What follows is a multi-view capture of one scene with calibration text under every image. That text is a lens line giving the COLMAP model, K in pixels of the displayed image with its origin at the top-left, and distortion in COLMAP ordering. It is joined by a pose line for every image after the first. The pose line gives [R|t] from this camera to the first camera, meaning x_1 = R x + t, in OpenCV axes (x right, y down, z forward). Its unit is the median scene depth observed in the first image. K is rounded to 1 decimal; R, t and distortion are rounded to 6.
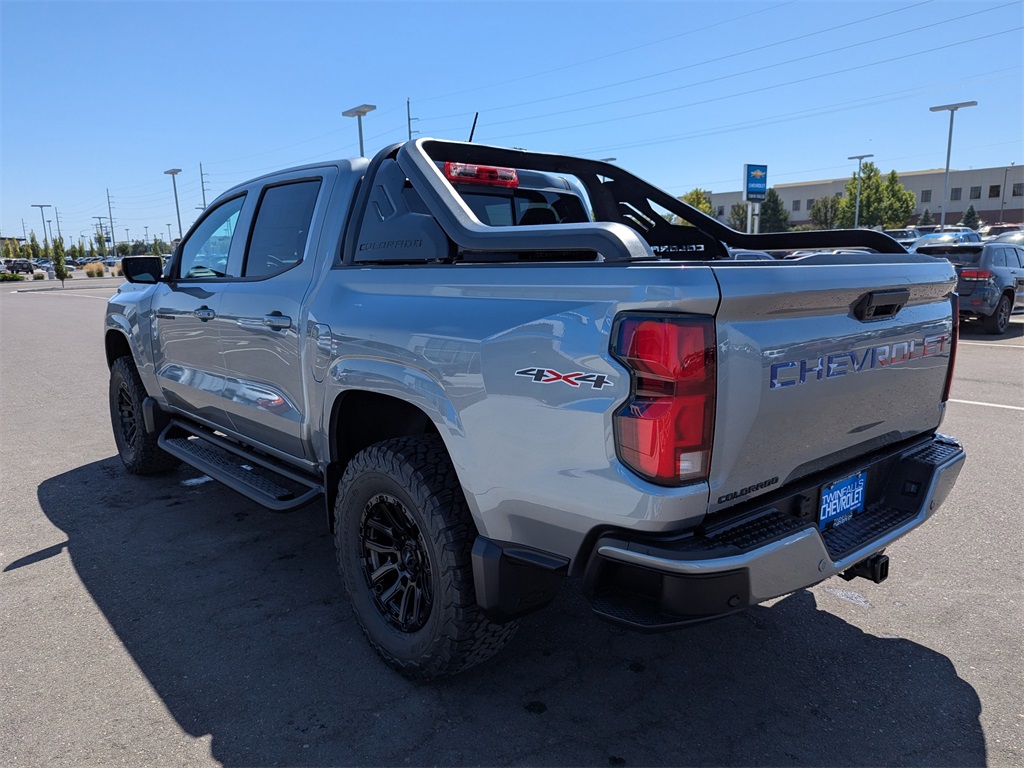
lens RADIAL K [[729.1, 0, 512.0], [0, 729.1, 384.0], [0, 0, 1]] dist [0.031183, -0.031059]
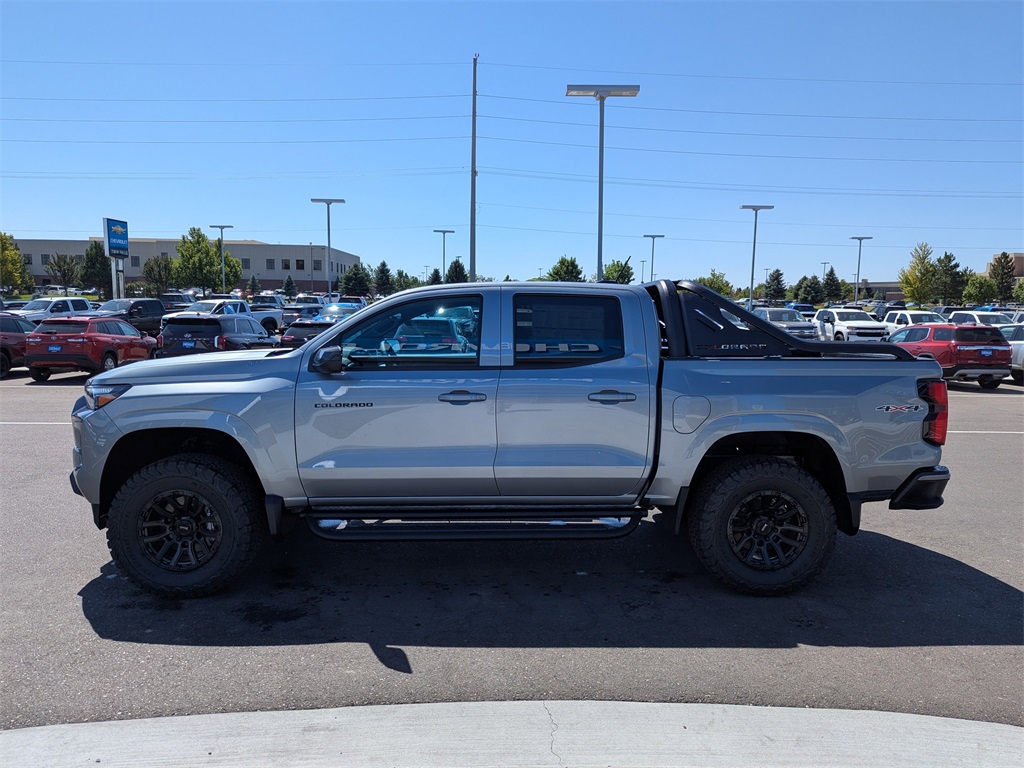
lens RADIAL K [[715.4, 0, 512.0], [0, 715.4, 384.0], [0, 0, 1]] dist [0.016764, -0.002071]
pose [[0.637751, -0.046992, 0.768808, -0.073458], [0.104333, 0.994208, -0.025778, -0.004632], [-0.763144, 0.096652, 0.638960, 0.014559]]
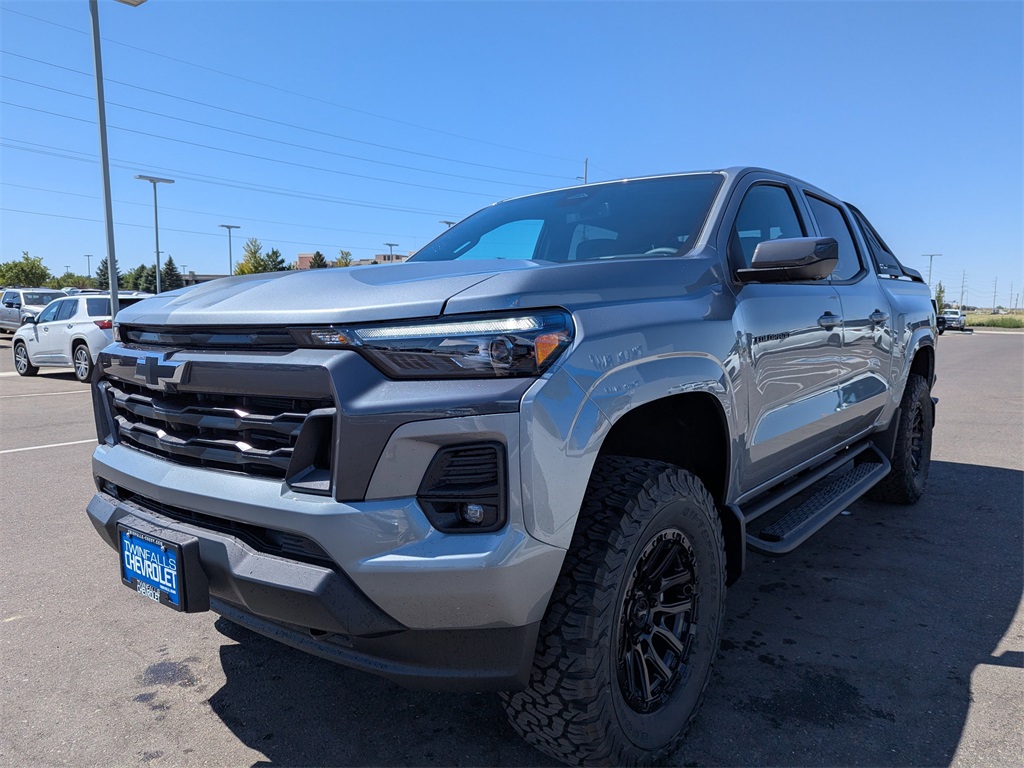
lens RADIAL K [[729.1, 0, 512.0], [0, 729.1, 384.0], [0, 0, 1]] dist [0.031183, -0.031059]
pose [[-0.182408, -0.075545, 0.980316, -0.071342], [0.164844, 0.980581, 0.106238, -0.010251], [-0.969306, 0.180978, -0.166412, 0.091250]]
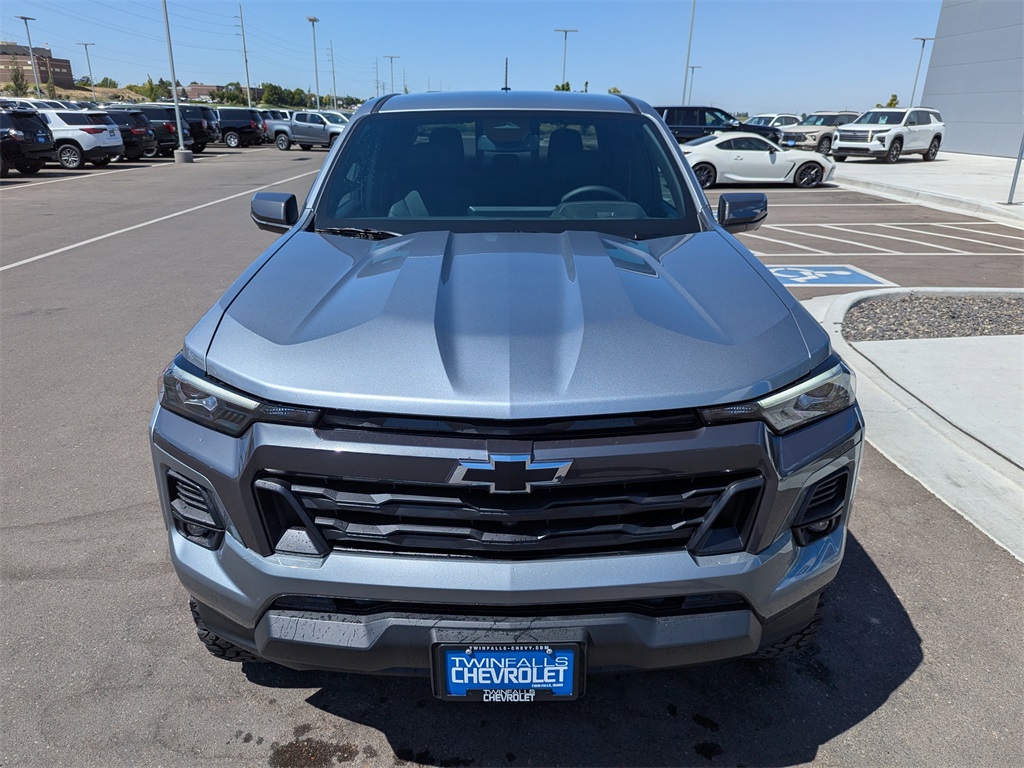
lens RADIAL K [[729.5, 0, 508.4], [0, 729.5, 388.9], [0, 0, 1]] dist [0.026448, -0.022578]
pose [[-0.767669, -0.218744, 0.602358, -0.054463], [0.105012, 0.884297, 0.454962, -0.023796], [-0.632184, 0.412515, -0.655877, 0.115031]]
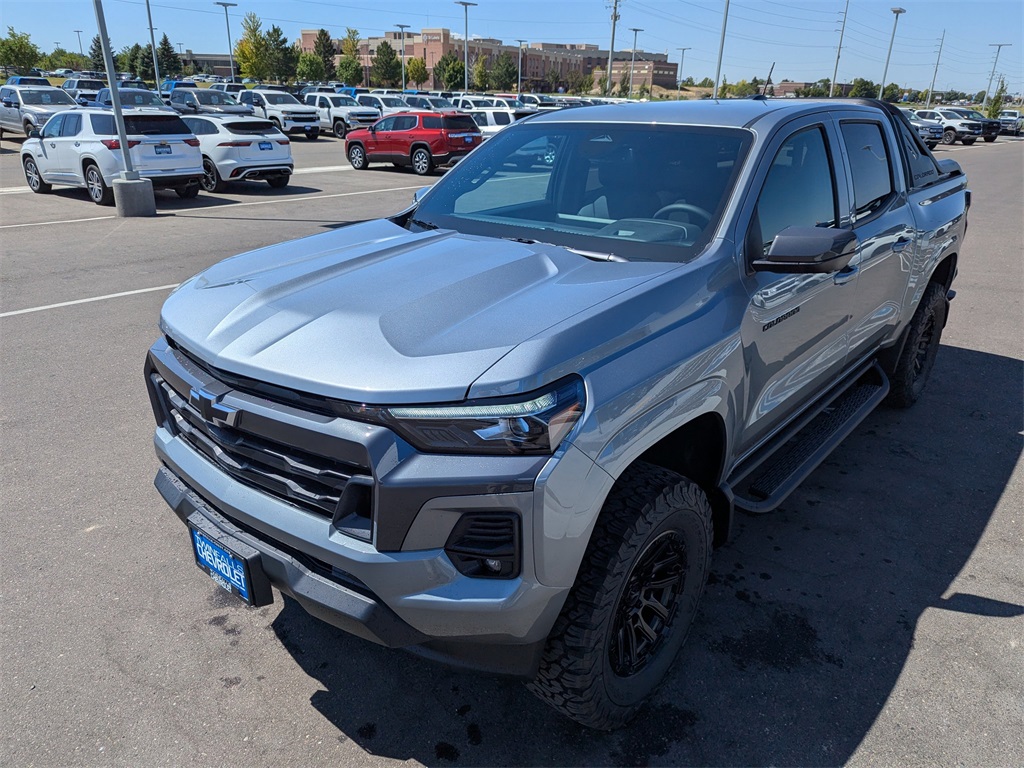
lens RADIAL K [[729.5, 0, 508.4], [0, 729.5, 388.9], [0, 0, 1]] dist [0.026448, -0.022578]
pose [[-0.151971, -0.345364, 0.926082, -0.071971], [0.152966, 0.917458, 0.367250, -0.020606], [-0.976476, 0.197470, -0.086598, 0.089735]]
